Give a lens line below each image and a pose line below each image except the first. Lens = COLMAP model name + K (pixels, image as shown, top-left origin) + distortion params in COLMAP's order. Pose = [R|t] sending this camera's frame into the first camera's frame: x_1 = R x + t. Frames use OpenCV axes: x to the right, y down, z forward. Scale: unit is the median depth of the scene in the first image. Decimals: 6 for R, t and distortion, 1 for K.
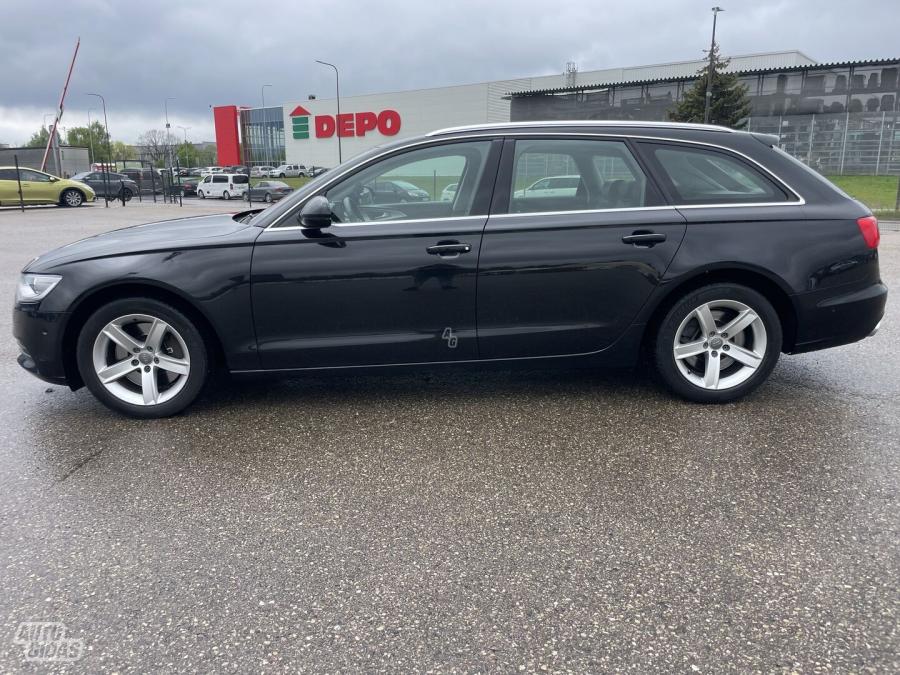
lens RADIAL K [[686.0, 0, 443.2], [0, 686.0, 335.7], [0, 0, 1]] dist [0.085343, -0.117401]
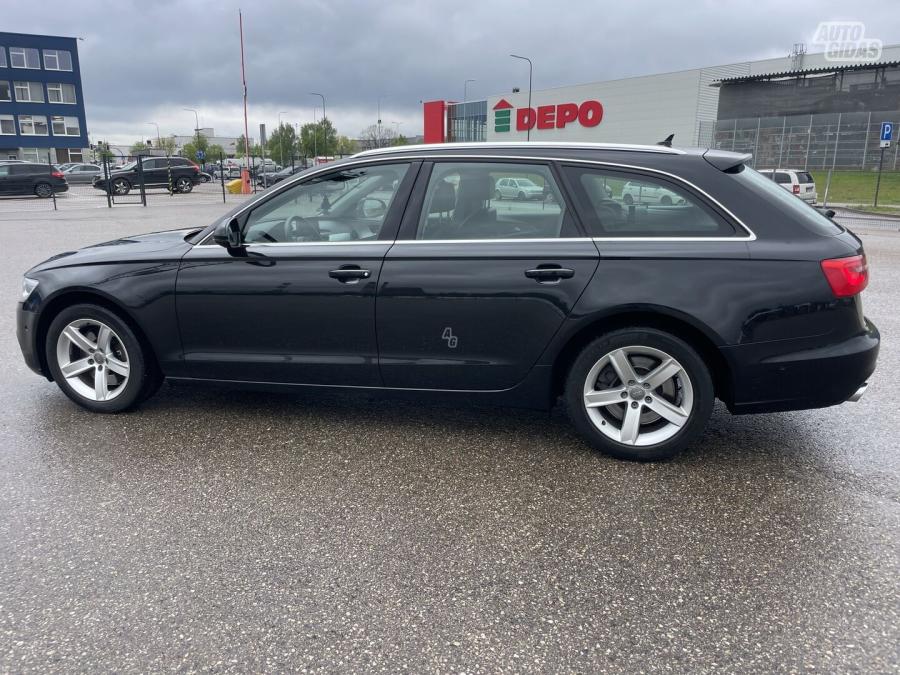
lens RADIAL K [[686.0, 0, 443.2], [0, 686.0, 335.7], [0, 0, 1]] dist [0.085343, -0.117401]
pose [[0.958468, 0.072819, -0.275746, 0.394360], [-0.069616, 0.997344, 0.021398, -0.064476], [0.276571, -0.001313, 0.960992, 0.083342]]
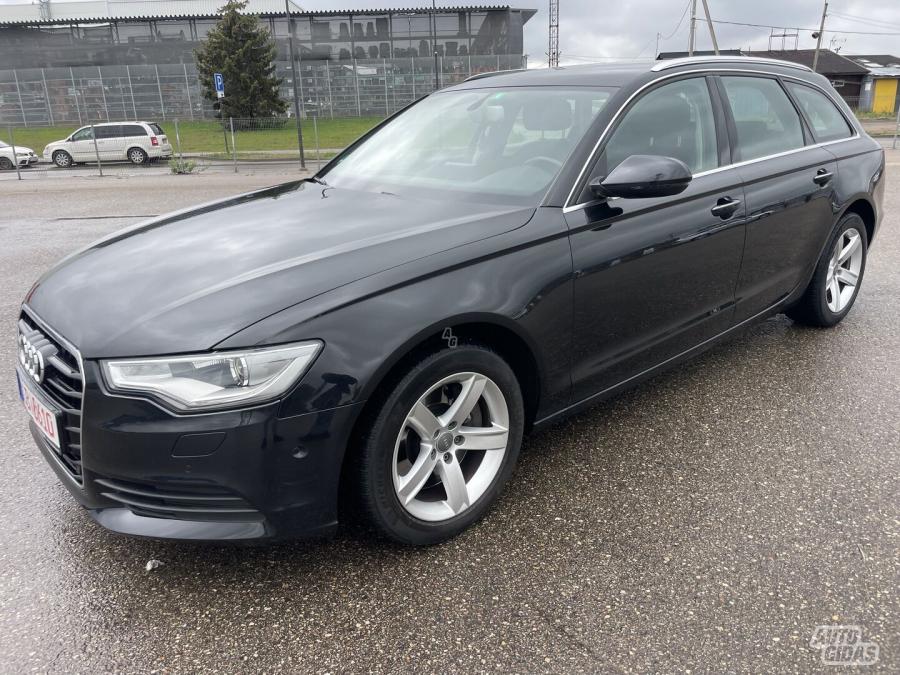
lens RADIAL K [[685.7, 0, 450.0], [0, 685.7, 337.5], [0, 0, 1]] dist [0.083147, -0.112063]
pose [[0.767122, -0.219493, 0.602783, -0.758987], [0.173408, 0.975613, 0.134568, -0.136809], [-0.617619, 0.001297, 0.786476, 0.509167]]
